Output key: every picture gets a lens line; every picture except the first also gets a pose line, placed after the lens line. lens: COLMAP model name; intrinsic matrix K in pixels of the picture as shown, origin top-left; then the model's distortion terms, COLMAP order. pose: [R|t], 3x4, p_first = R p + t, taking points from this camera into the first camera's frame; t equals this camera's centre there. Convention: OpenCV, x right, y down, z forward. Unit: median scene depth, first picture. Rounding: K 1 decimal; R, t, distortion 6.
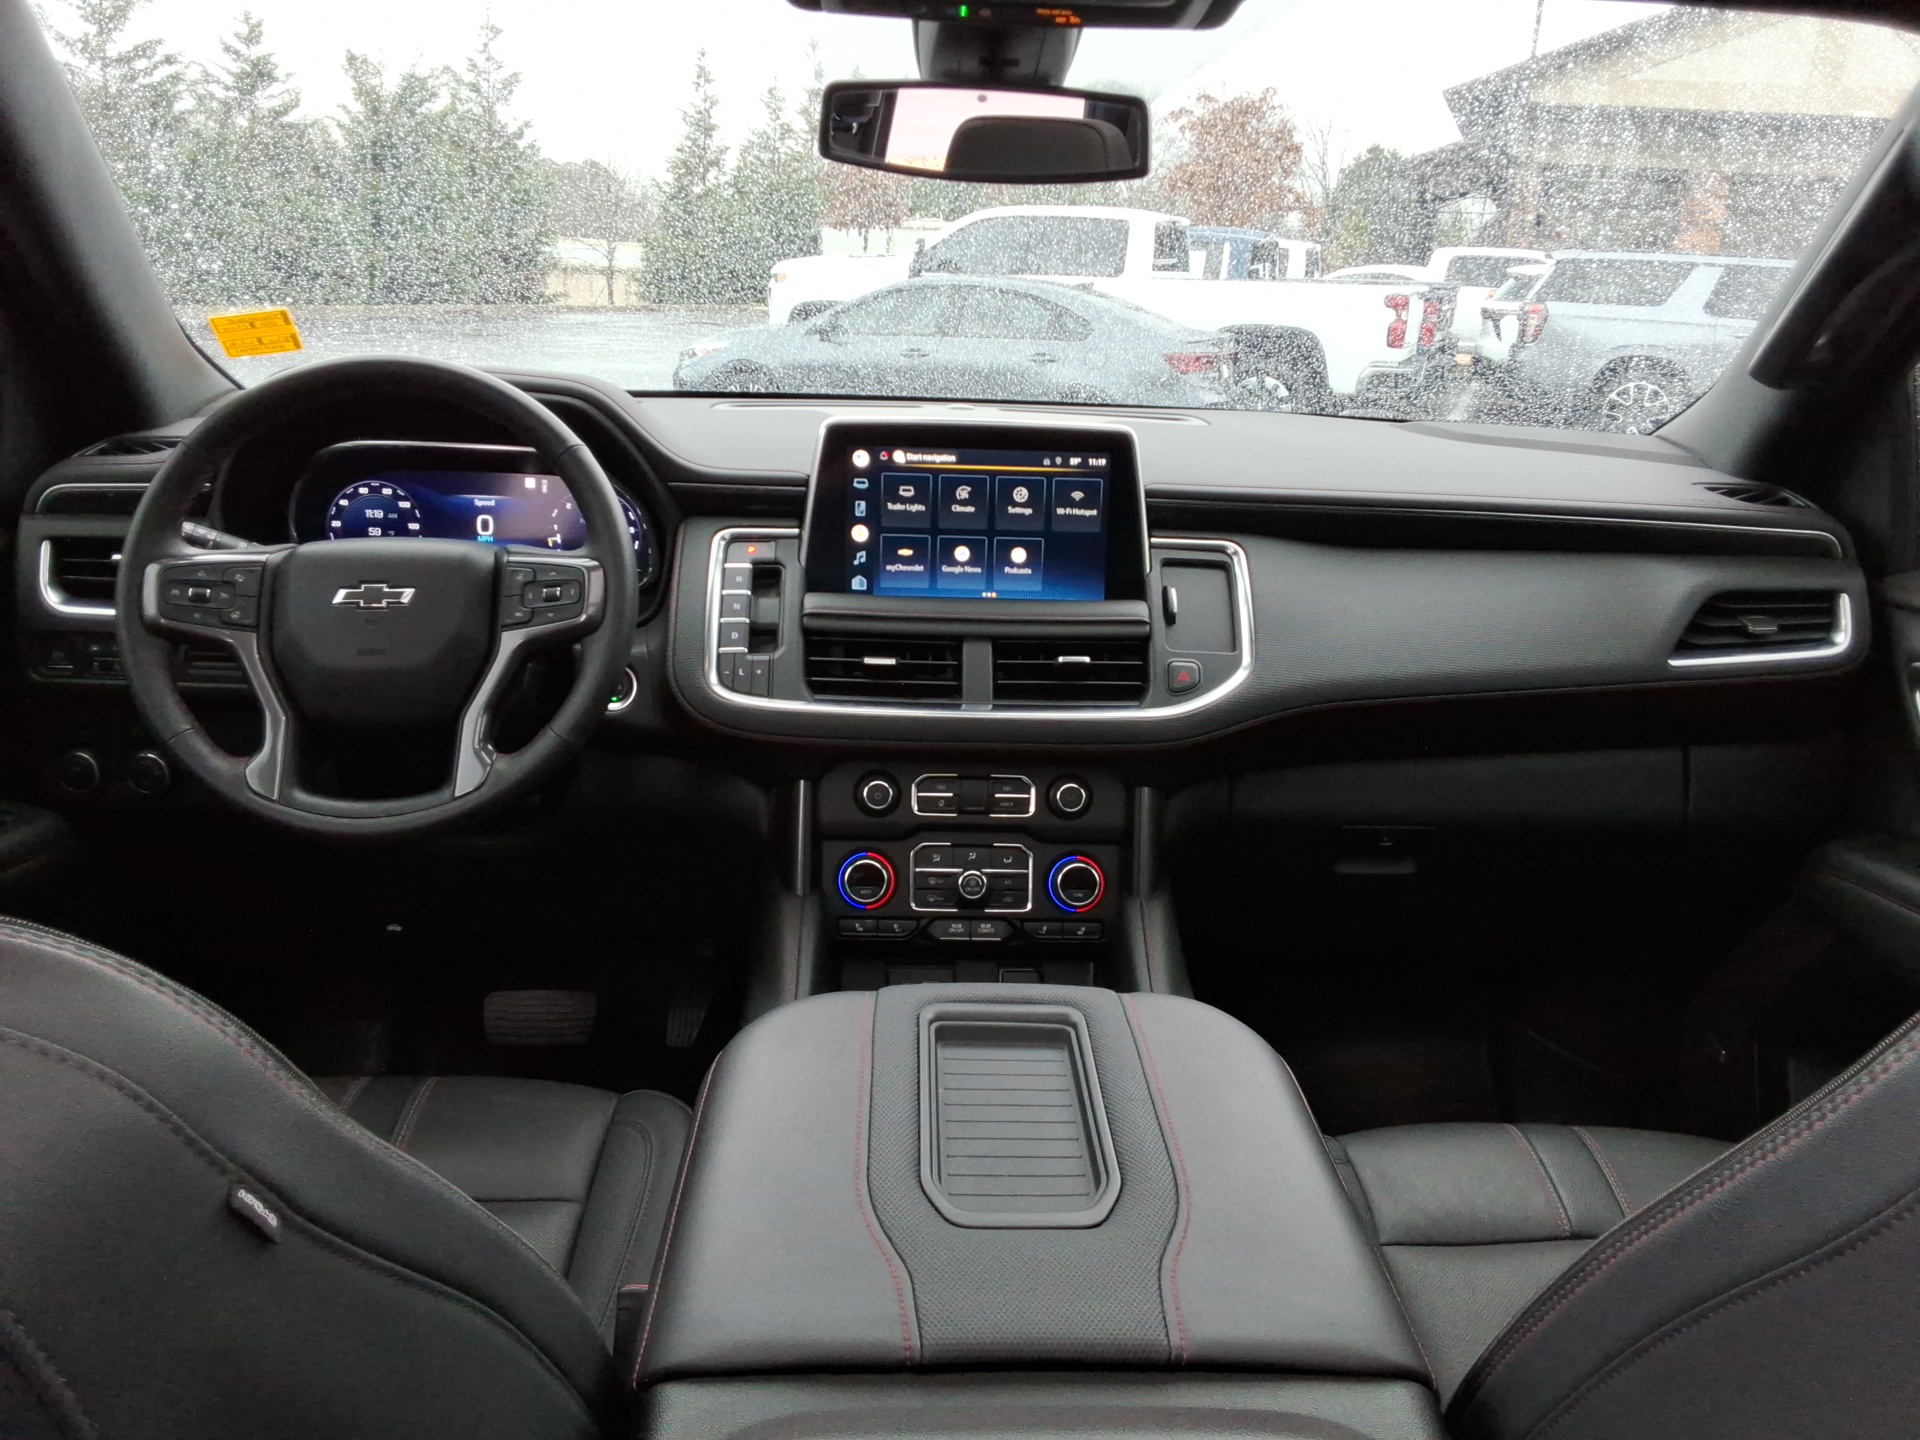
lens RADIAL K [[1549.8, 0, 967.2], [0, 1549.8, 702.3], [0, 0, 1]] dist [0.144947, -0.243619]
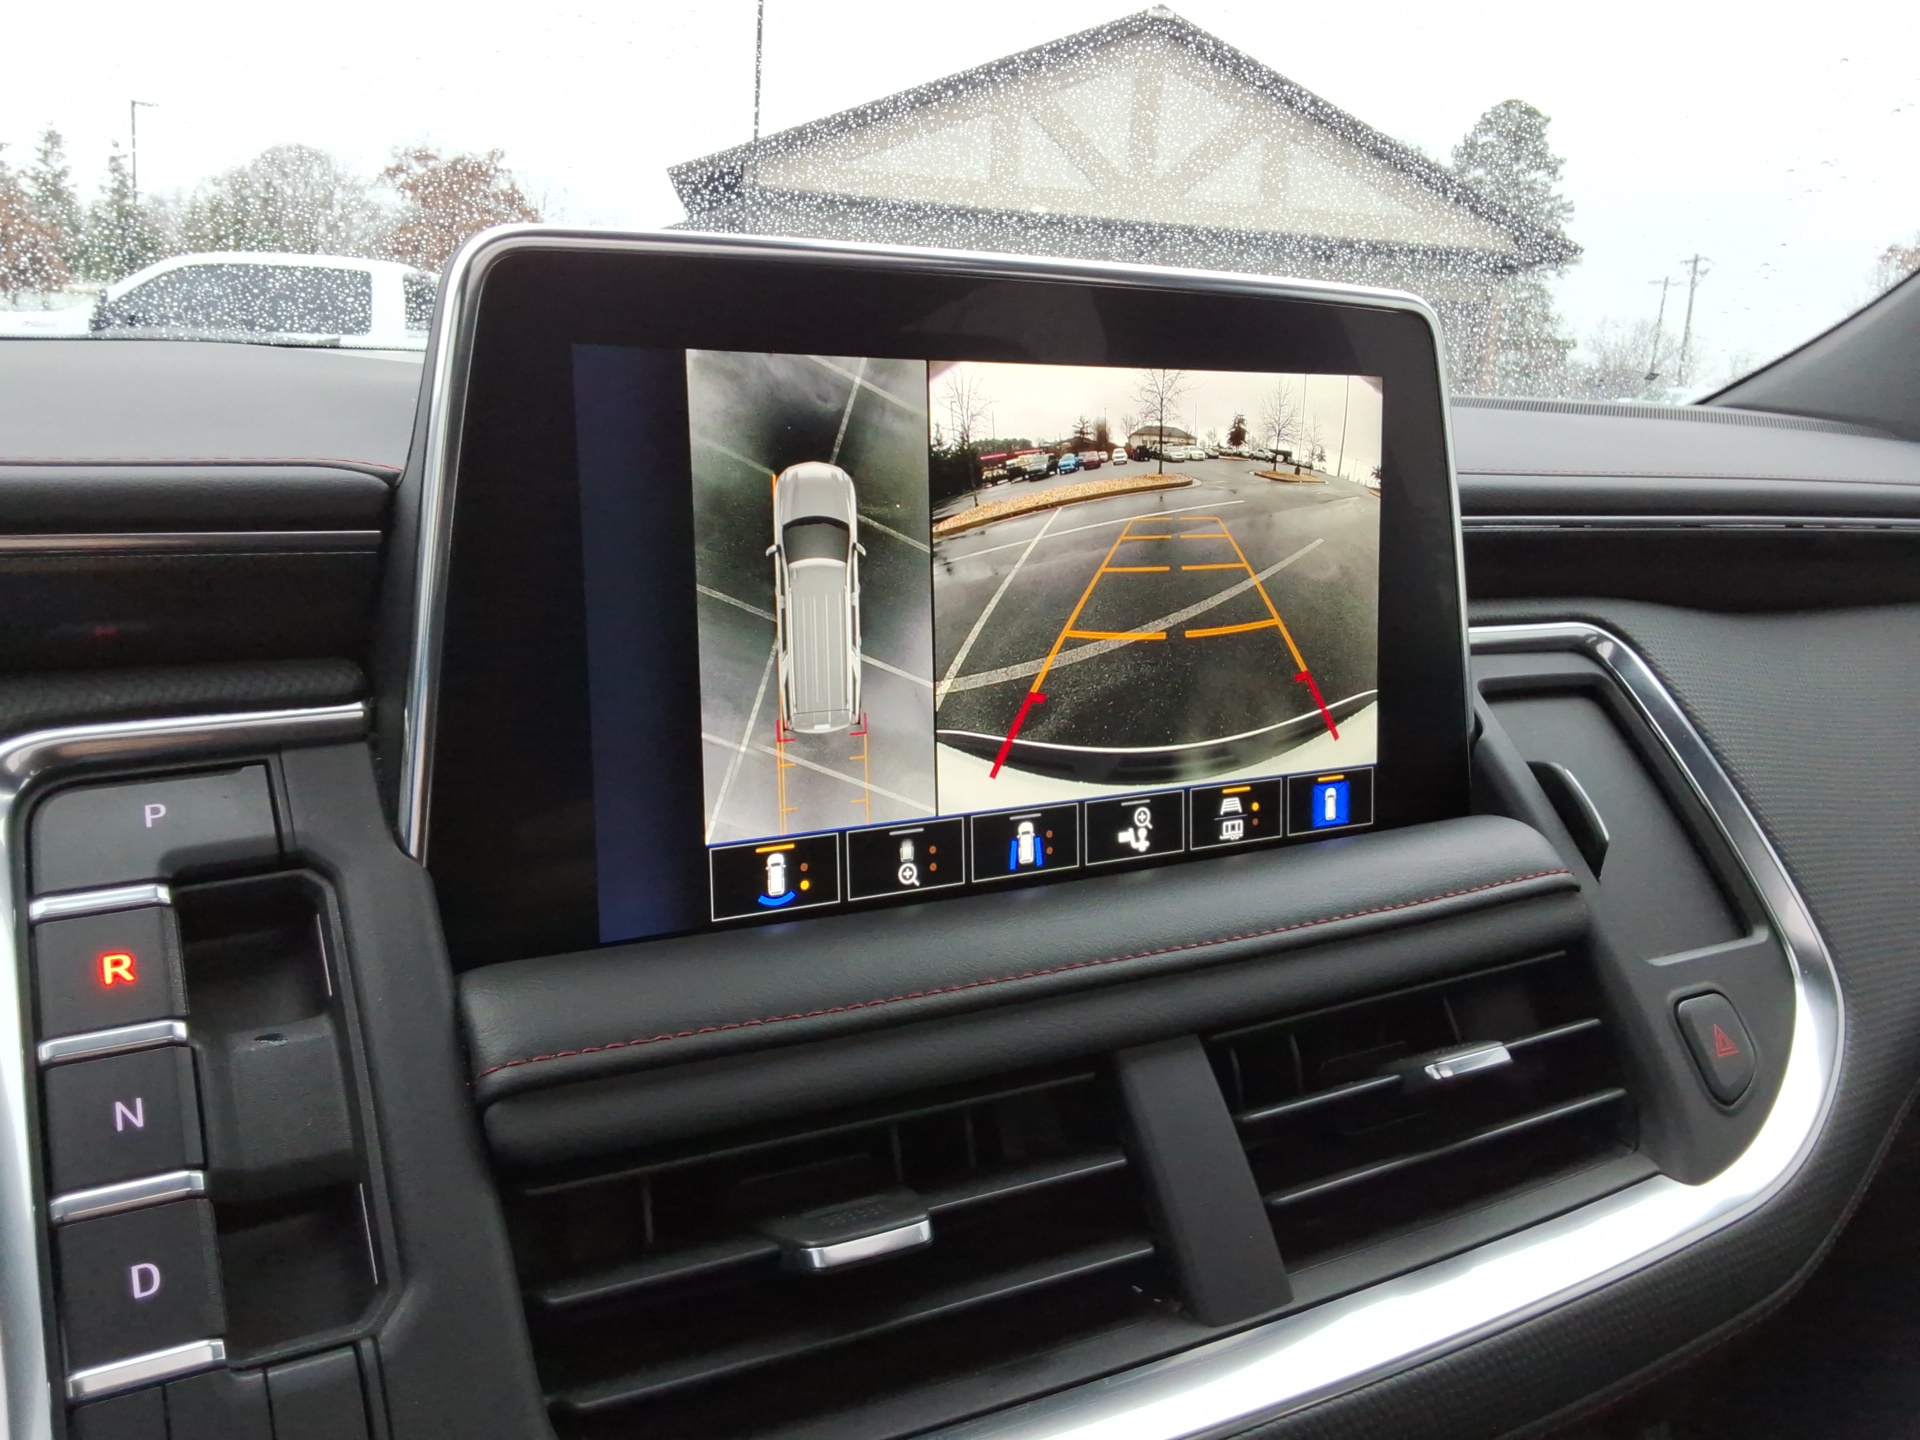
lens RADIAL K [[1549.8, 0, 967.2], [0, 1549.8, 702.3], [0, 0, 1]] dist [0.144947, -0.243619]
pose [[0.889530, -0.097091, 0.446441, -0.135145], [0.119632, 0.992563, -0.022506, -0.095515], [-0.440936, 0.073428, 0.894530, 0.748845]]
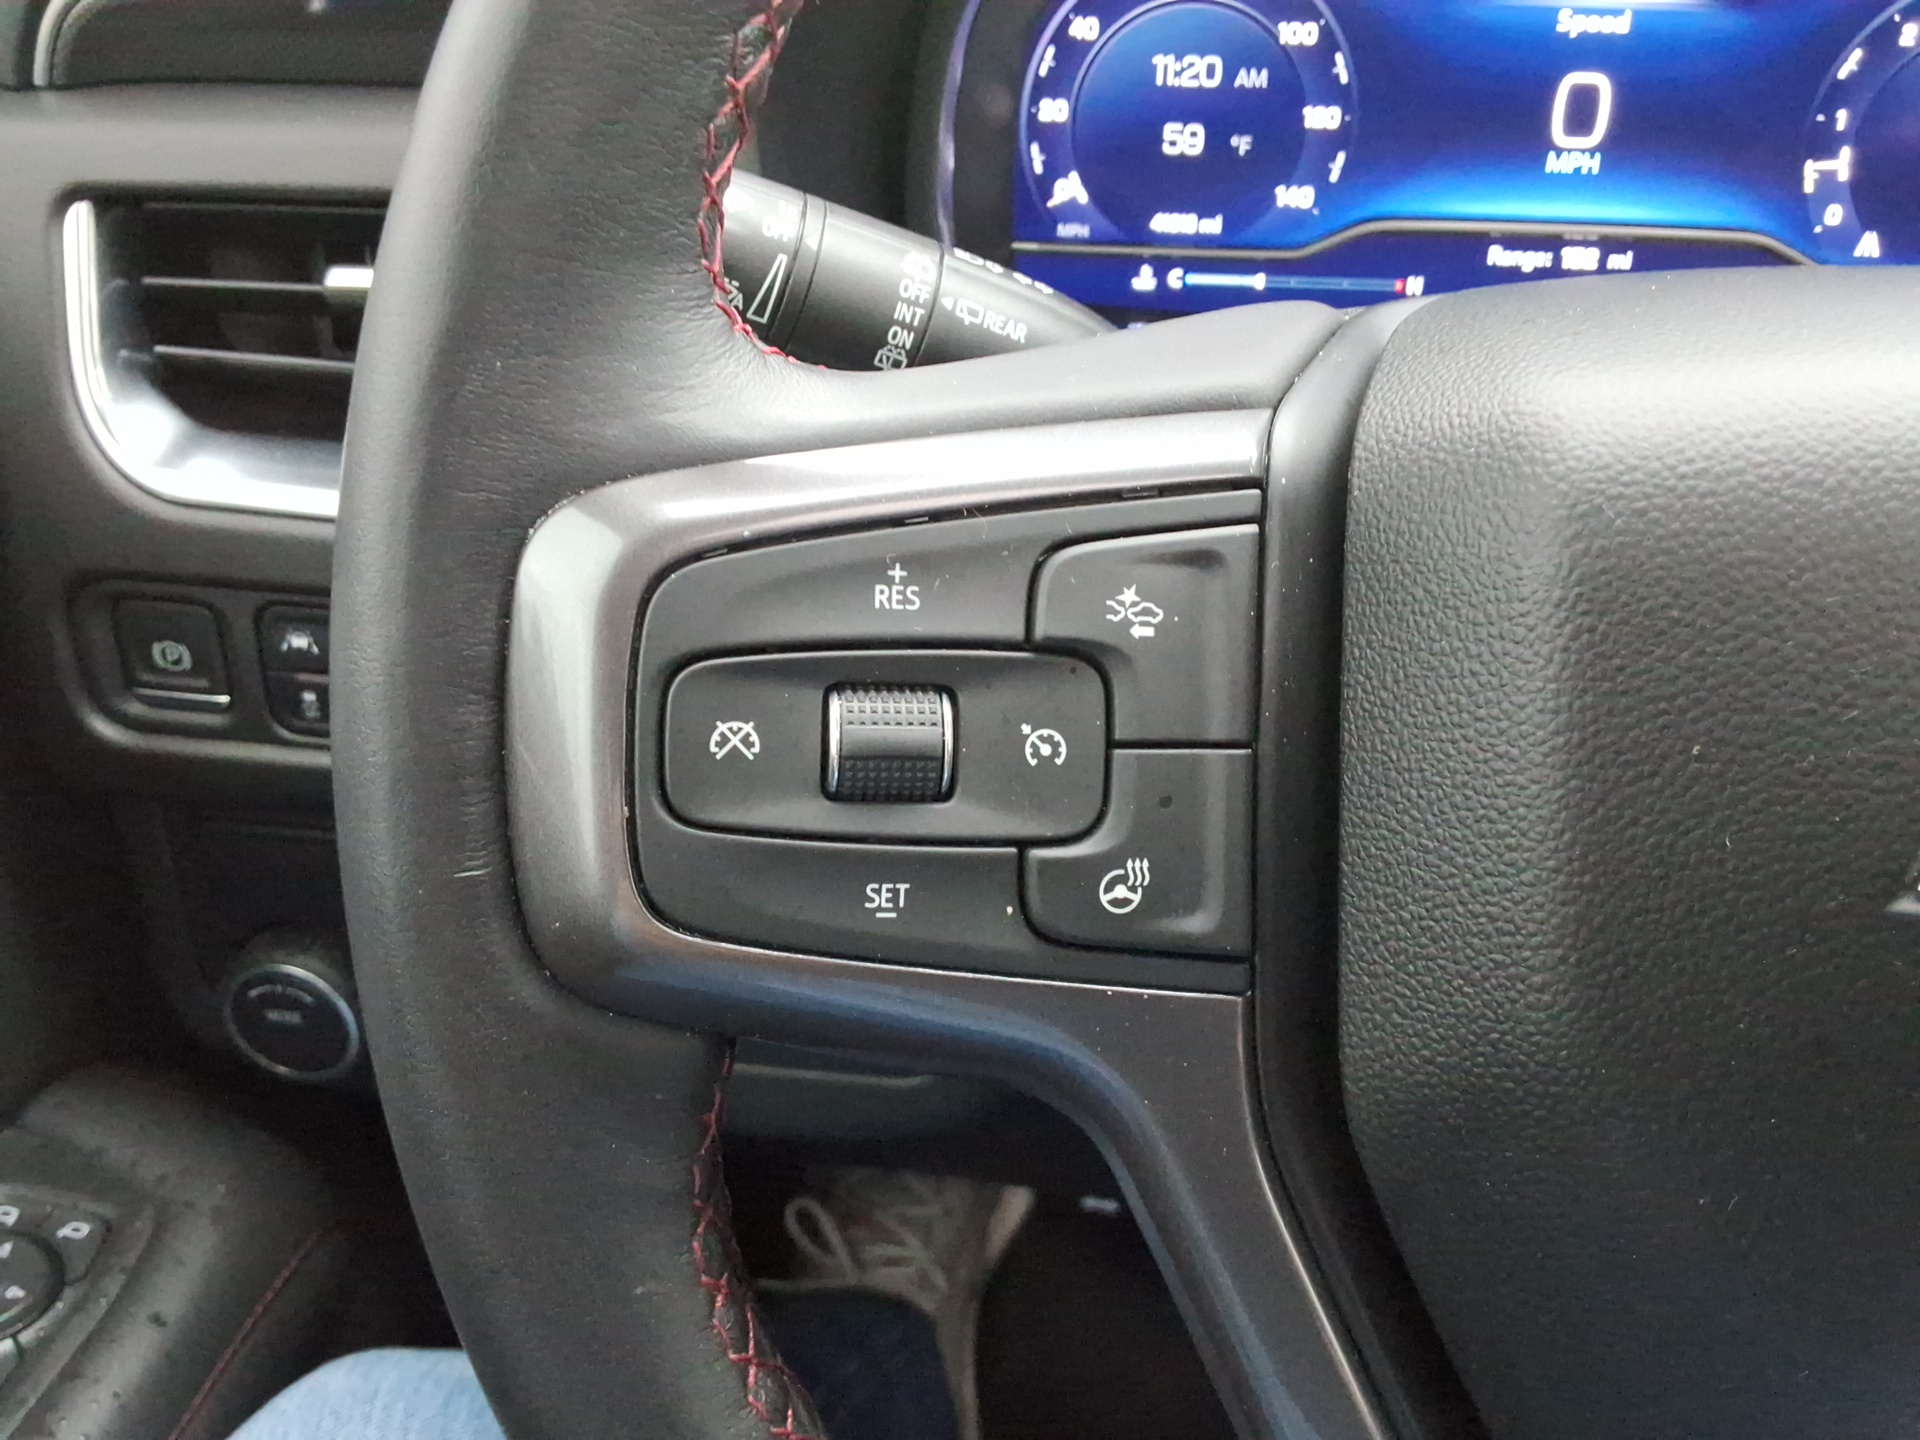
lens RADIAL K [[1549.8, 0, 967.2], [0, 1549.8, 702.3], [0, 0, 1]] dist [0.144947, -0.243619]
pose [[0.987298, 0.060480, -0.146920, -0.403505], [-0.017848, 0.961080, 0.275694, -0.097083], [0.157876, -0.269570, 0.949951, 0.765900]]
